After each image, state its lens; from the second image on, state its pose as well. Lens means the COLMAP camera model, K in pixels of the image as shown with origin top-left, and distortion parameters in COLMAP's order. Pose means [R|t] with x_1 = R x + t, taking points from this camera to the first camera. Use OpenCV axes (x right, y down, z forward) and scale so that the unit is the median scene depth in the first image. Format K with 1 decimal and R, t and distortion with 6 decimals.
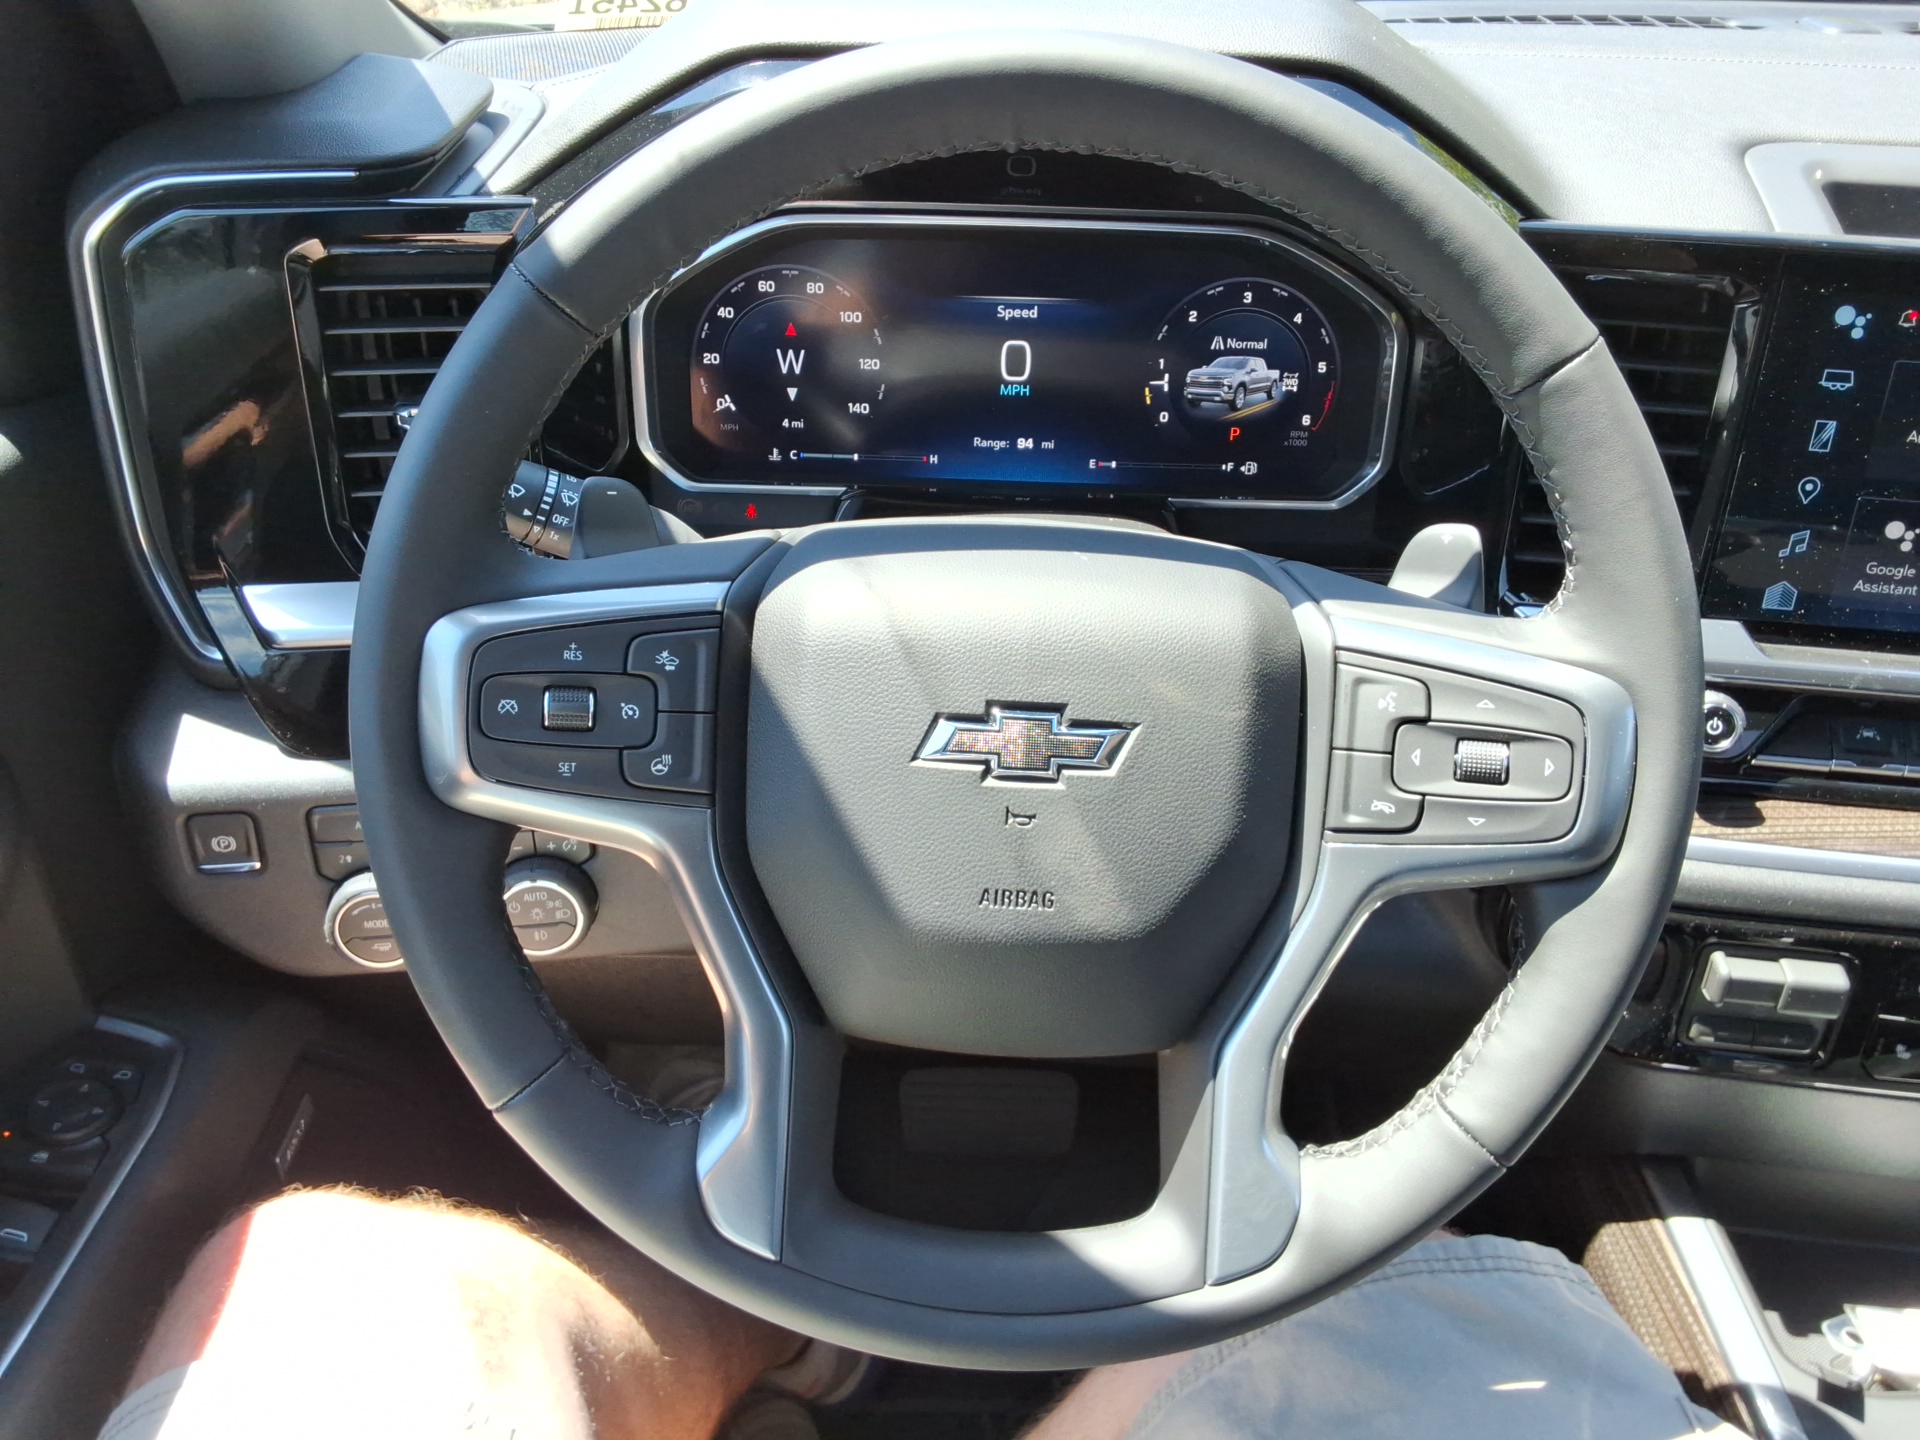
lens RADIAL K [[1529.5, 0, 969.0], [0, 1529.5, 716.1], [0, 0, 1]] dist [0.120346, -0.181120]
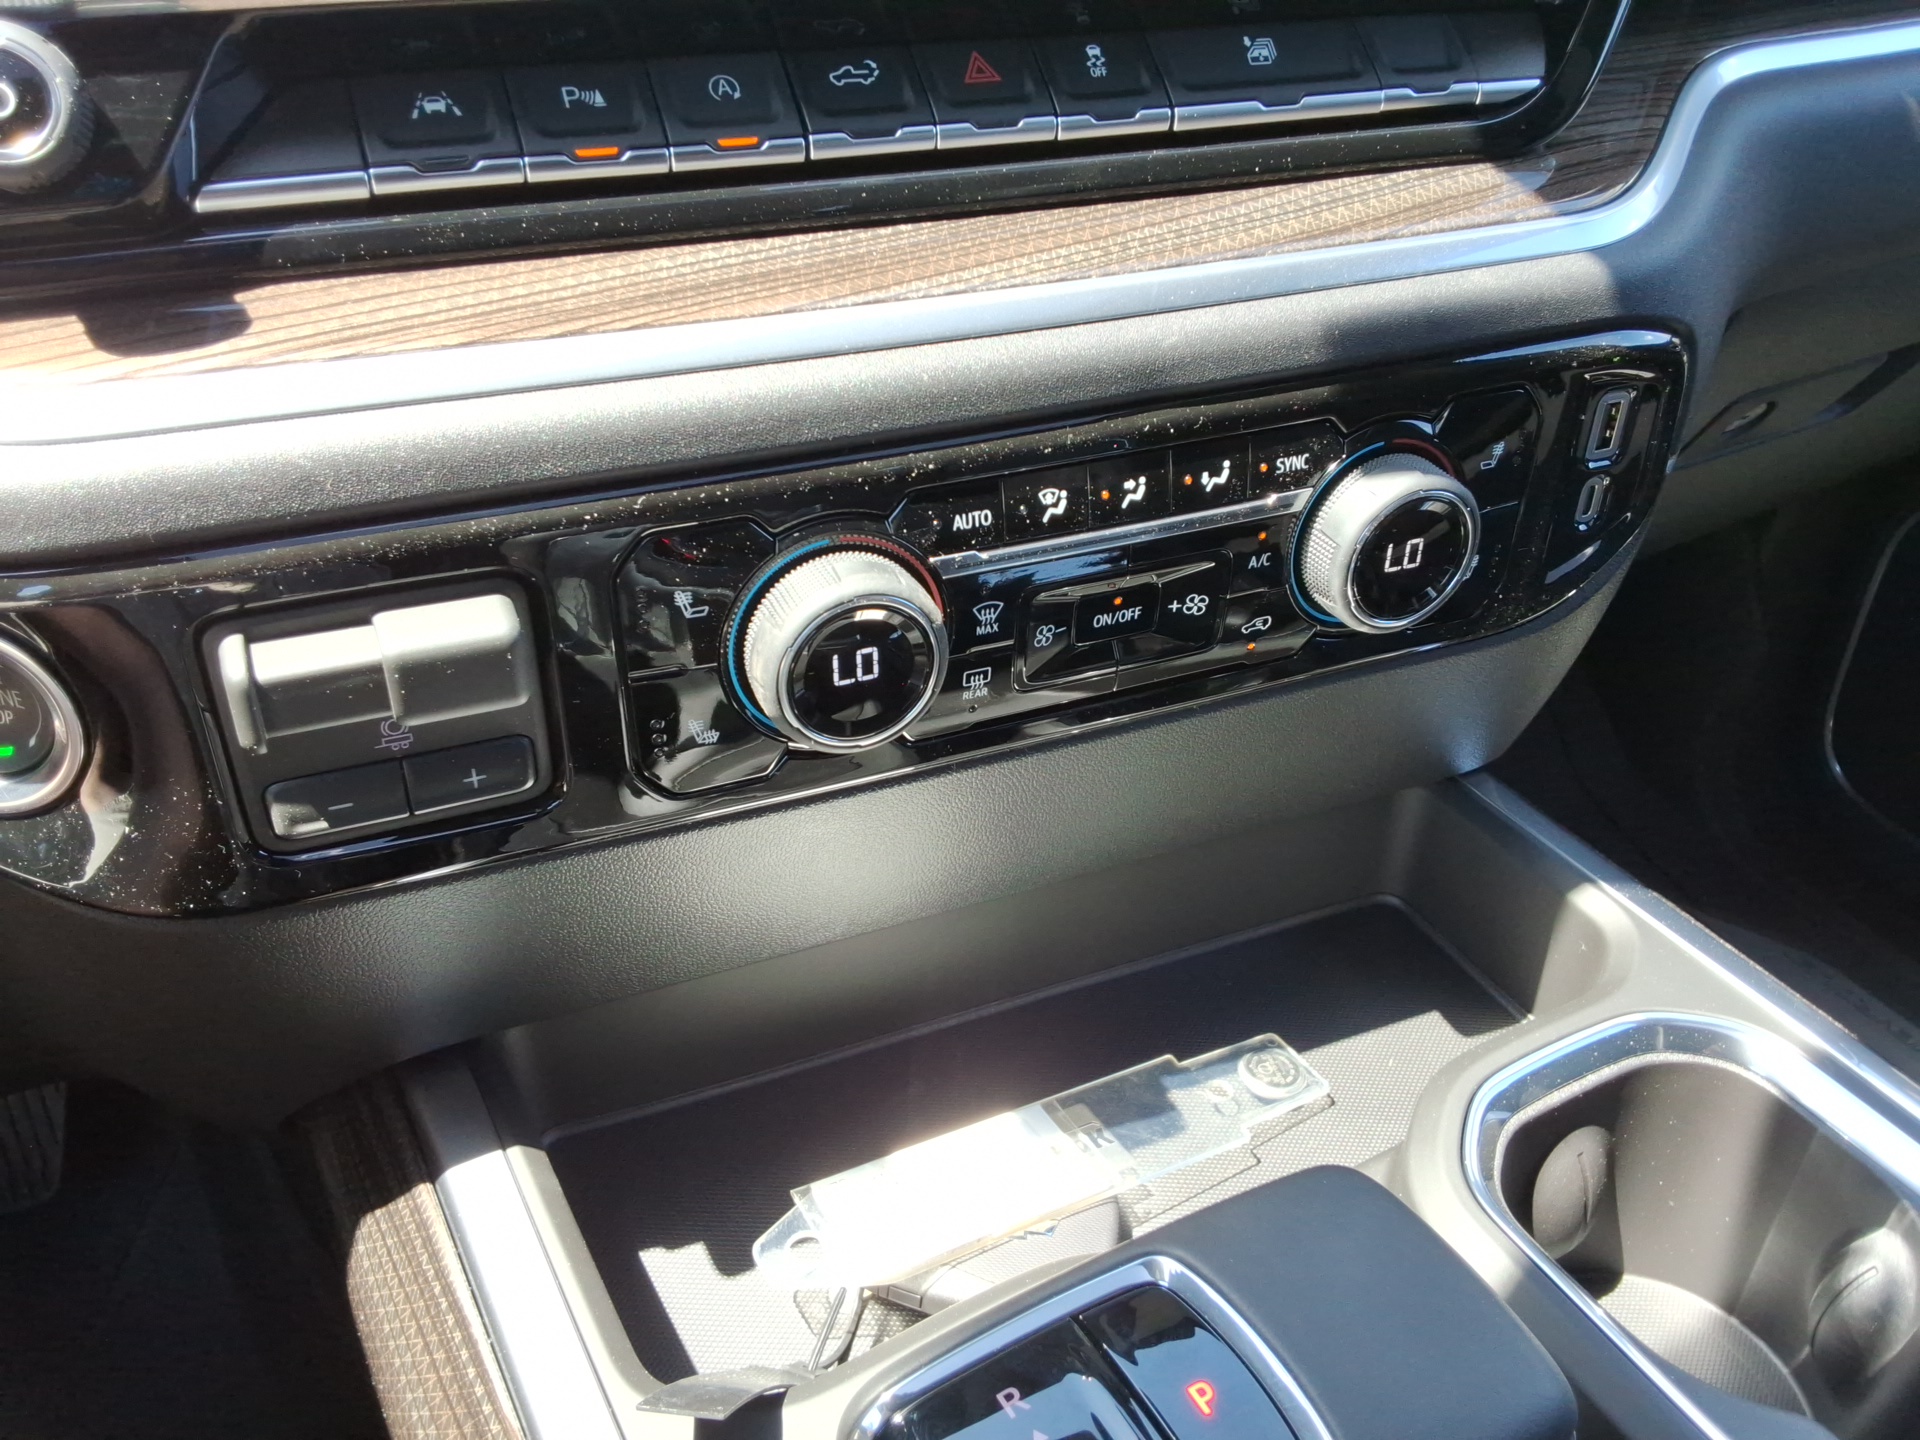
lens RADIAL K [[1529.5, 0, 969.0], [0, 1529.5, 716.1], [0, 0, 1]] dist [0.120346, -0.181120]
pose [[0.864774, -0.286610, 0.412335, 0.468322], [0.251232, 0.957904, 0.138930, 0.162411], [-0.434796, -0.016552, 0.900377, 0.502992]]
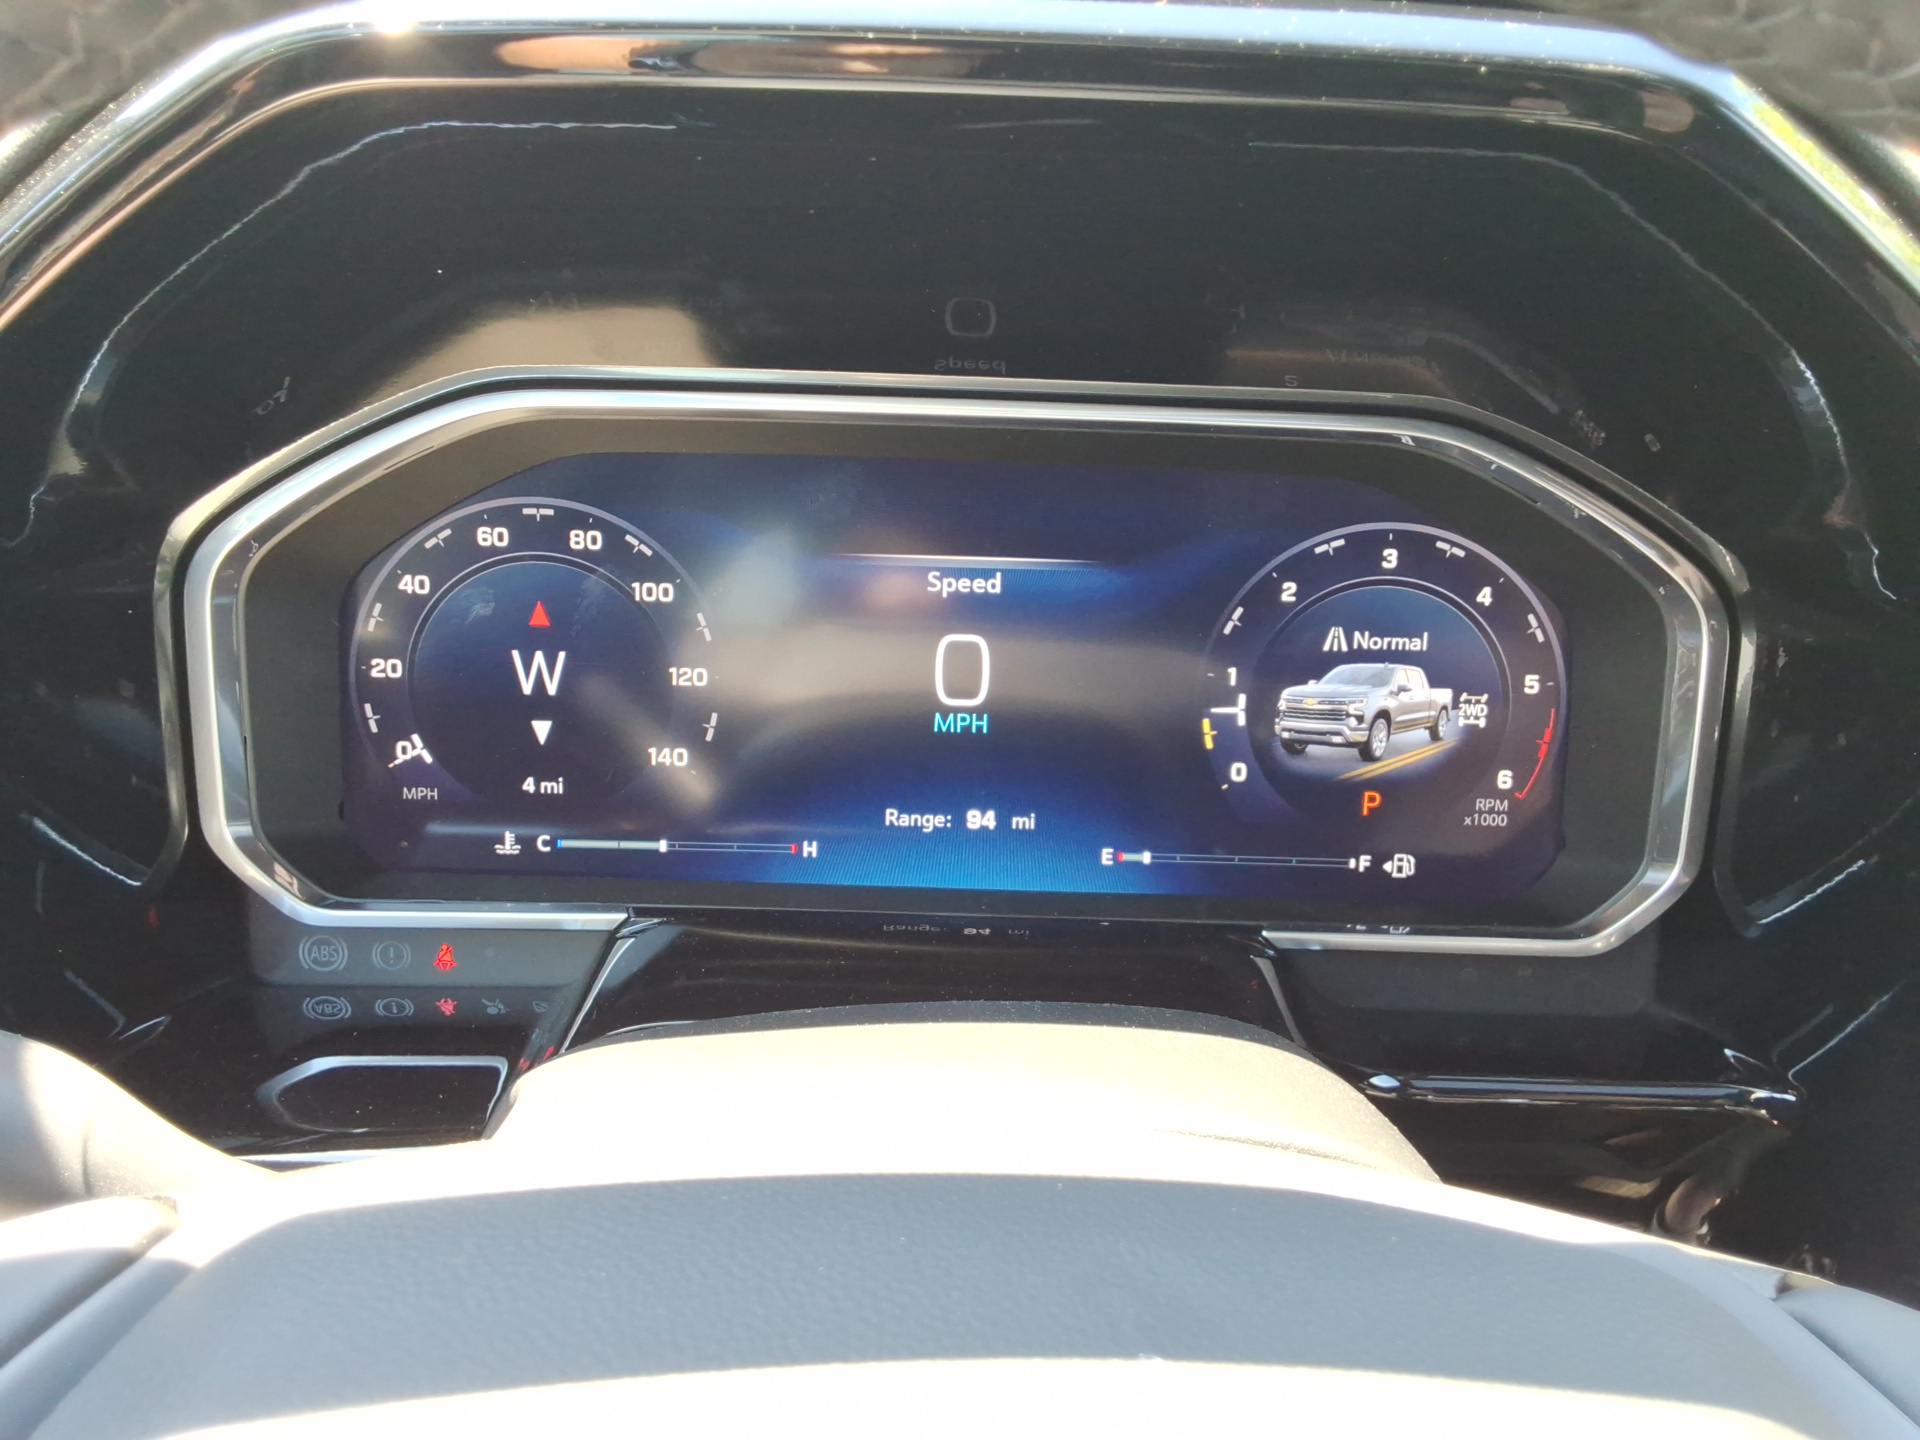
lens RADIAL K [[1571.9, 0, 960.0], [0, 1571.9, 720.0], [0, 0, 1]] dist [0.149121, -0.192549]
pose [[0.999733, -0.001680, 0.023050, 0.018583], [0.005889, 0.982953, -0.183761, -0.123797], [-0.022349, 0.183848, 0.982701, 0.507130]]
